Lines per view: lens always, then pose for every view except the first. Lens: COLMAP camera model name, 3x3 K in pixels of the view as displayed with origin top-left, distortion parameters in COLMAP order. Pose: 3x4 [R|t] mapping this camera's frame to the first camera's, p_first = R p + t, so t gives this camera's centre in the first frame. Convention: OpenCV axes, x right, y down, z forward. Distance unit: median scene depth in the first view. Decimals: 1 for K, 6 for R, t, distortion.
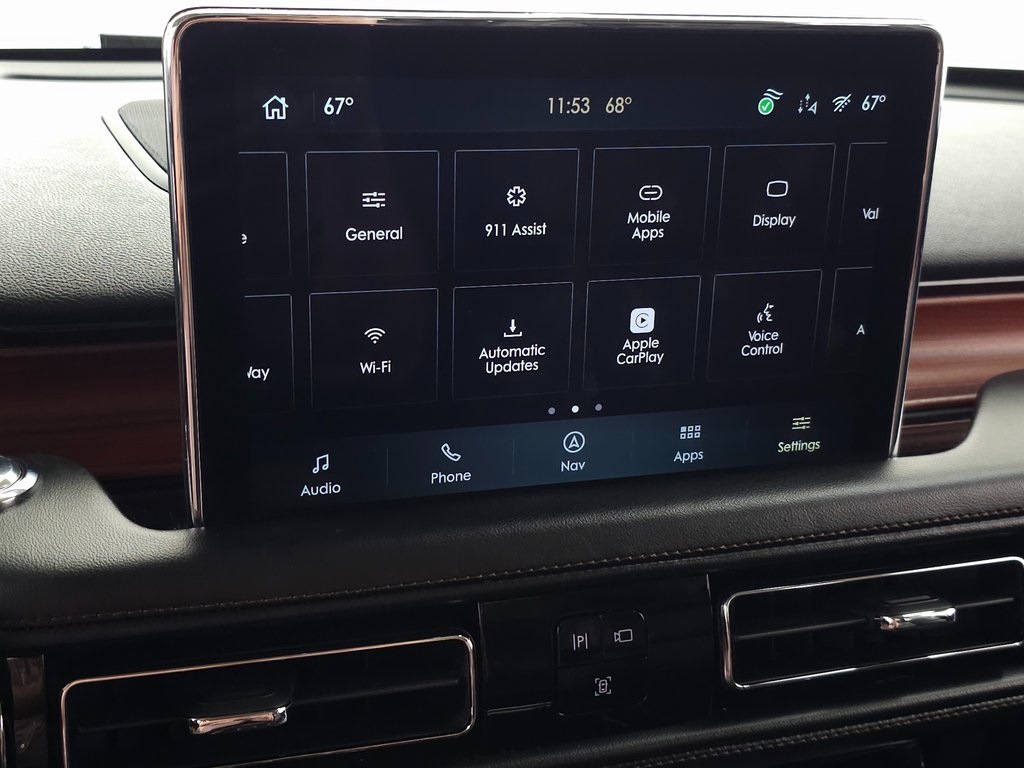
lens RADIAL K [[1282.7, 0, 515.4], [0, 1282.7, 380.1], [0, 0, 1]] dist [0.062922, -0.106832]
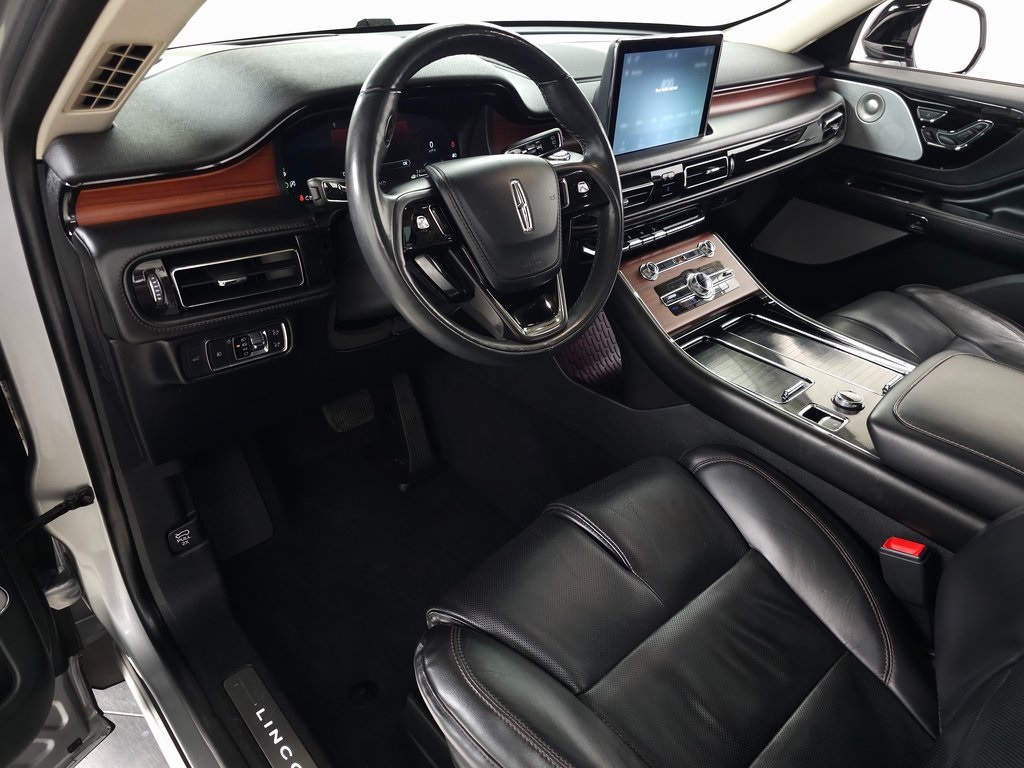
lens RADIAL K [[697.4, 0, 518.1], [0, 697.4, 386.7], [0, 0, 1]] dist [0.053124, -0.072155]
pose [[0.903615, -0.215067, 0.370440, -1.496848], [0.101423, 0.947649, 0.302777, 0.086788], [-0.416164, -0.236023, 0.878123, -1.173796]]
